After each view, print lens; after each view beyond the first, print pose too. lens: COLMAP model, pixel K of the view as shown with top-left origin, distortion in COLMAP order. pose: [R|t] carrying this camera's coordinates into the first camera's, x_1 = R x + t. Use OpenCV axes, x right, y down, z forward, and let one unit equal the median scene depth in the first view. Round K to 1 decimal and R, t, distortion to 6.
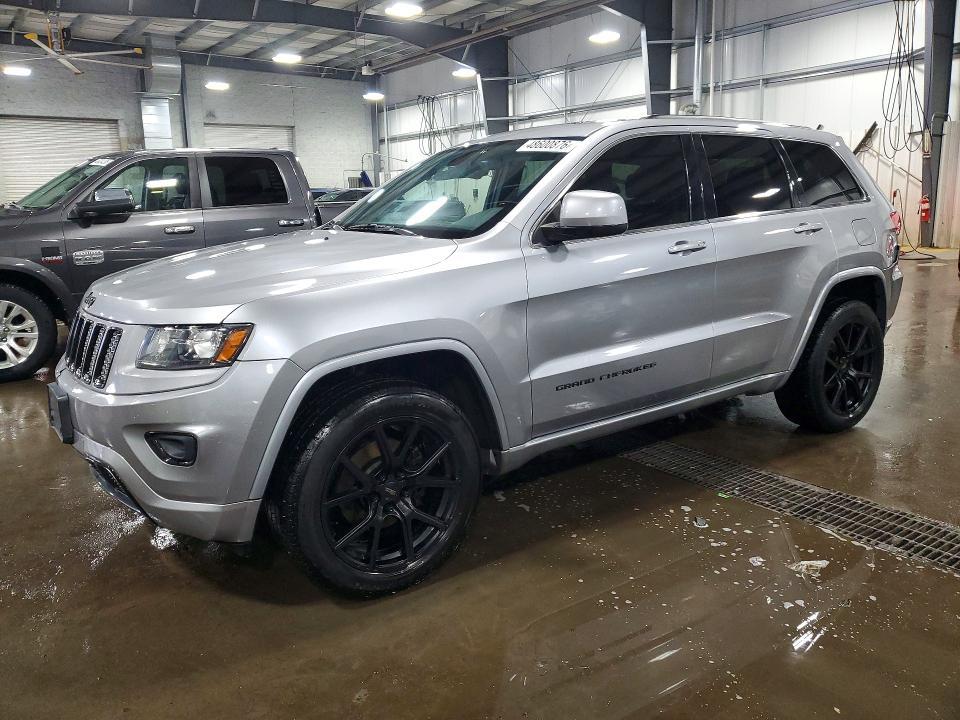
lens RADIAL K [[734.5, 0, 459.0], [0, 734.5, 347.1], [0, 0, 1]] dist [-0.006871, 0.017271]
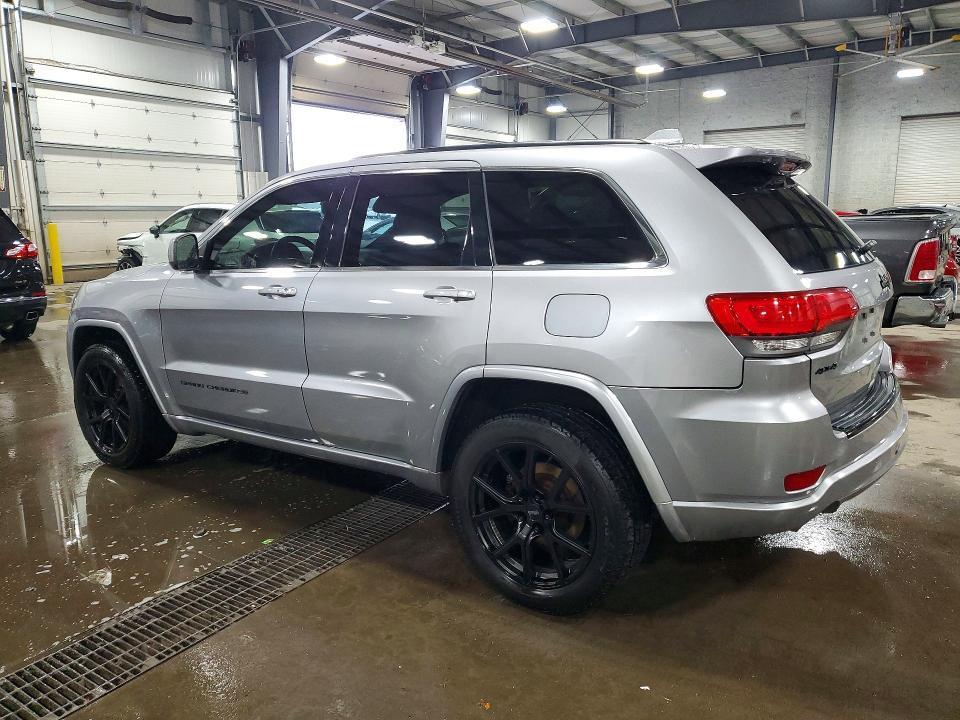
lens RADIAL K [[734.5, 0, 478.8], [0, 734.5, 360.0], [0, 0, 1]] dist [-0.006871, 0.017271]
pose [[0.359434, 0.208479, -0.909584, 1.389269], [-0.186421, 0.971119, 0.148916, -0.252480], [0.914360, 0.116040, 0.387918, 0.891100]]
